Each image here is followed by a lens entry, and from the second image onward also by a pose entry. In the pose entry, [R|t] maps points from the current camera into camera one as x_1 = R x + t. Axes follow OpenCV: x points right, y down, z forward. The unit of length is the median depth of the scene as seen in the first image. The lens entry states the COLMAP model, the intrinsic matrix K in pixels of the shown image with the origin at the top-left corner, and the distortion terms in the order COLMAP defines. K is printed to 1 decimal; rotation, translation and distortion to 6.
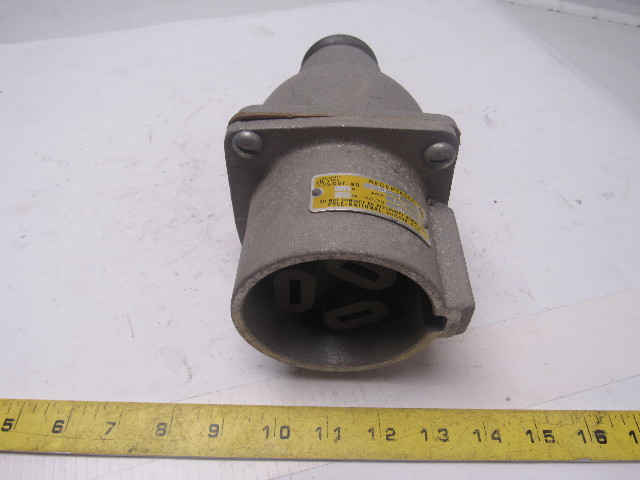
lens RADIAL K [[456.6, 0, 347.9], [0, 456.6, 240.7], [0, 0, 1]] dist [-0.025249, -0.003166]
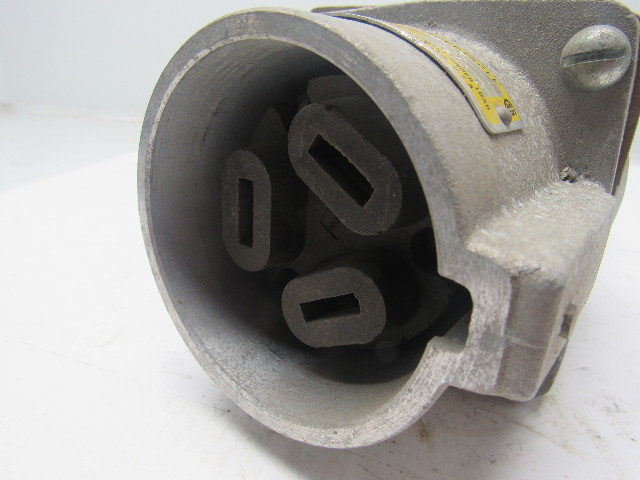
lens RADIAL K [[456.6, 0, 347.9], [0, 456.6, 240.7], [0, 0, 1]] dist [-0.025249, -0.003166]
pose [[0.804999, 0.199257, -0.558815, 0.305695], [-0.443146, 0.828212, -0.343055, 0.276535], [0.394461, 0.523795, 0.755009, 0.630813]]
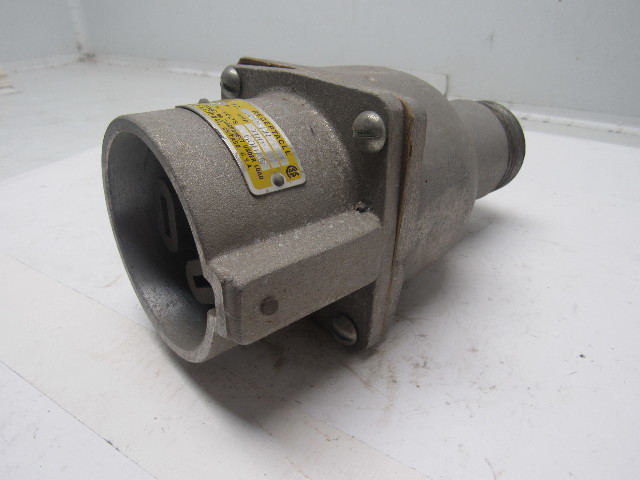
lens RADIAL K [[456.6, 0, 347.9], [0, 456.6, 240.7], [0, 0, 1]] dist [-0.025249, -0.003166]
pose [[0.696536, 0.318660, -0.642879, 0.720257], [-0.535911, 0.826815, -0.170808, 0.109958], [0.477113, 0.463500, 0.746680, 0.516012]]
